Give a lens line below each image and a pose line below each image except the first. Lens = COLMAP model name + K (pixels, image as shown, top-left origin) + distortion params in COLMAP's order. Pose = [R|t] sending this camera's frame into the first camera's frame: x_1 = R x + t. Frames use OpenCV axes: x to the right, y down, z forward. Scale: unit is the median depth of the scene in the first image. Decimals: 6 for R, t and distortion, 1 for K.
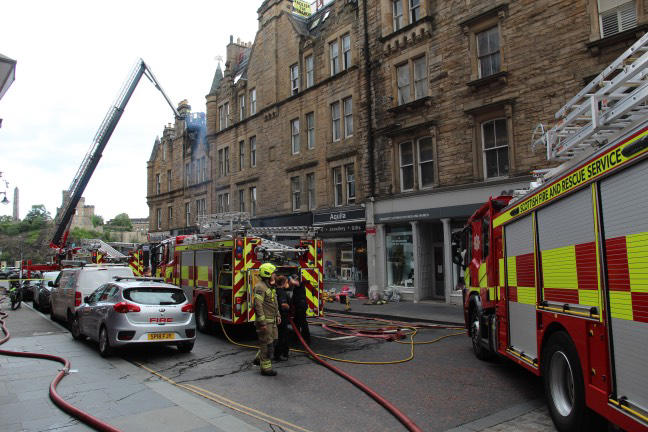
lens RADIAL K [[454.8, 0, 325.6], [0, 454.8, 217.8], [0, 0, 1]] dist [-0.078373, 0.008206]
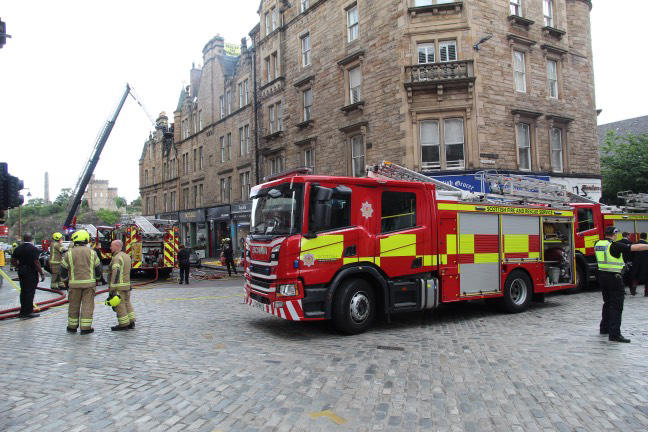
lens RADIAL K [[454.8, 0, 322.8], [0, 454.8, 217.1], [0, 0, 1]] dist [-0.078373, 0.008206]
pose [[0.998040, -0.010562, -0.061678, 0.284292], [0.013670, 0.998646, 0.050201, -0.031890], [0.061065, -0.050945, 0.996833, -0.333043]]
